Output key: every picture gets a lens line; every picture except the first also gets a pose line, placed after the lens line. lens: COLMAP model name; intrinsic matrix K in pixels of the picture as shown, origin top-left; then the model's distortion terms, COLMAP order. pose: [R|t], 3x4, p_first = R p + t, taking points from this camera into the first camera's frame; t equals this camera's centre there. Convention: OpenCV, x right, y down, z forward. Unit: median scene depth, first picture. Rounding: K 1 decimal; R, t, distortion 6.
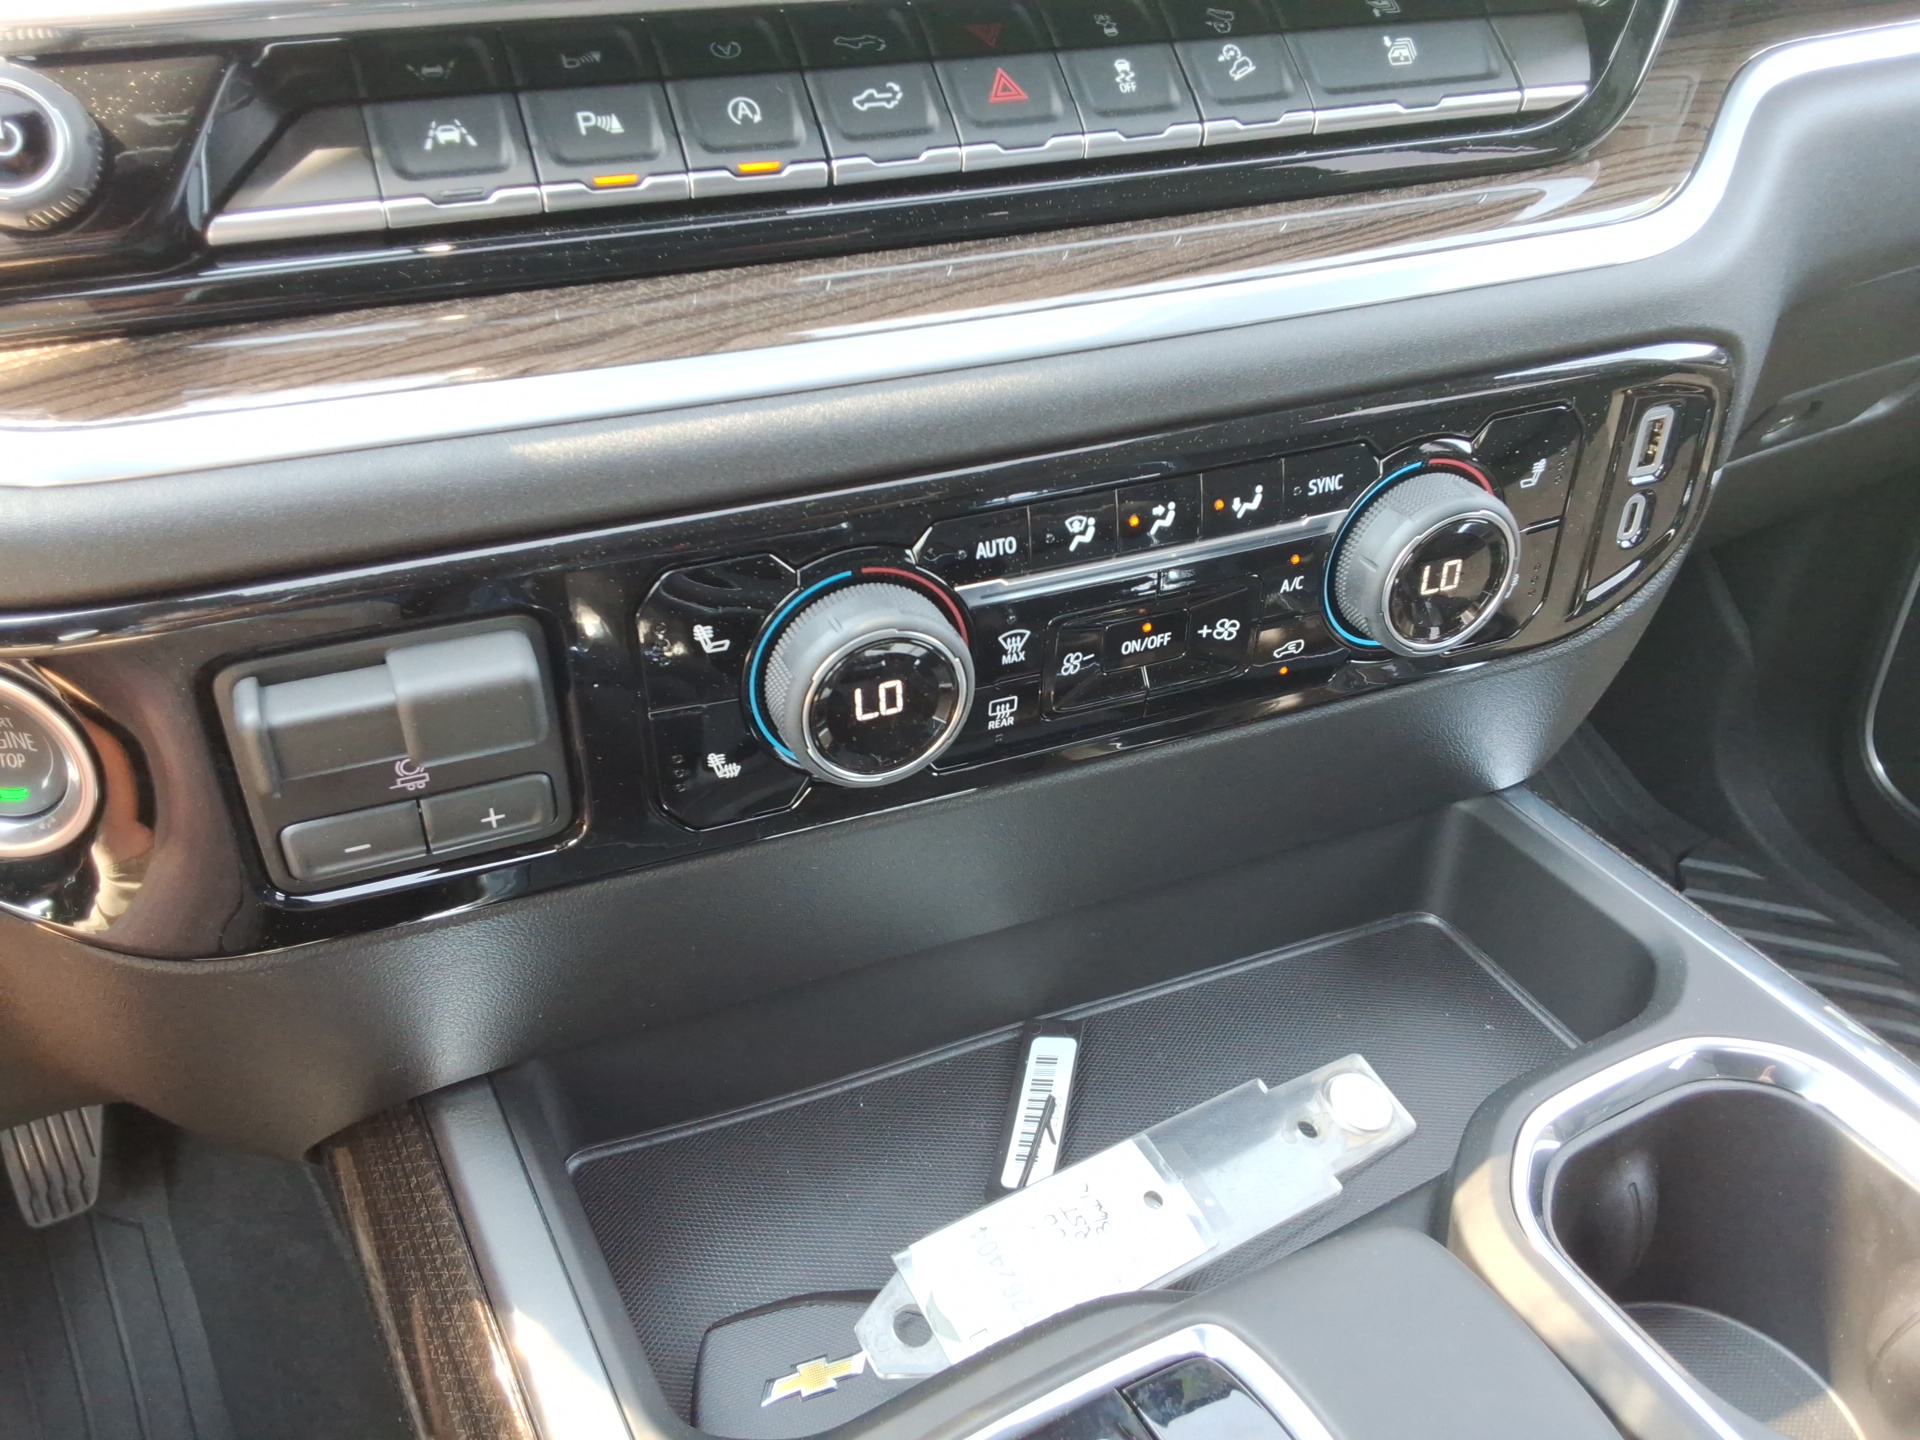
lens RADIAL K [[1539.3, 0, 974.7], [0, 1539.3, 706.0], [0, 0, 1]] dist [0.105015, -0.164595]
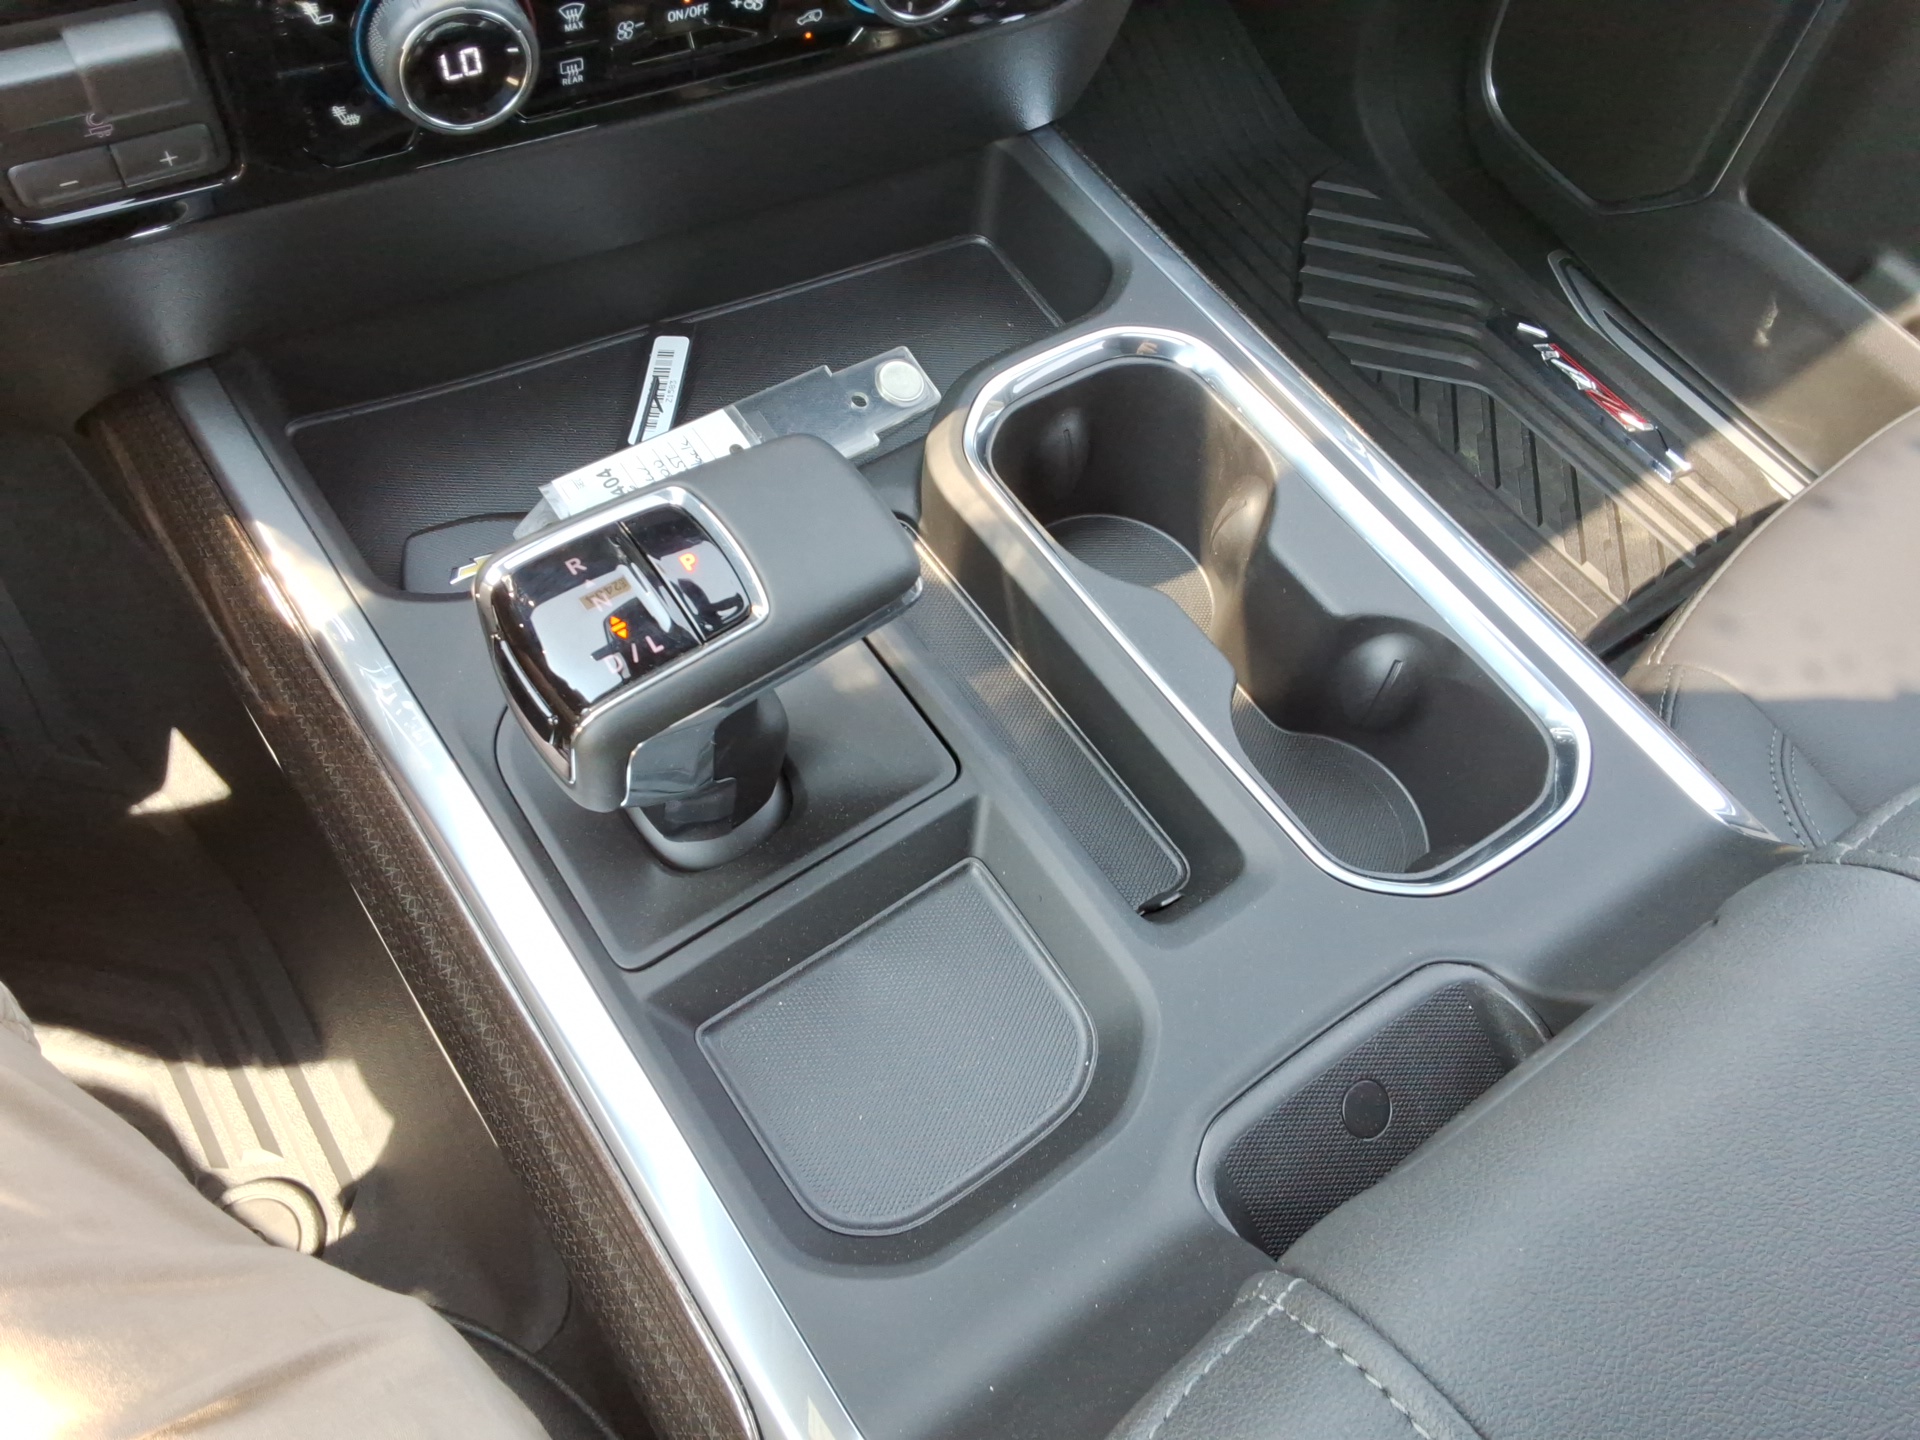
lens RADIAL K [[1539.3, 0, 974.7], [0, 1539.3, 706.0], [0, 0, 1]] dist [0.105015, -0.164595]
pose [[0.990322, -0.040837, 0.132644, 0.150834], [-0.017869, 0.910259, 0.413654, -0.057447], [-0.137633, -0.412021, 0.900720, -0.421421]]
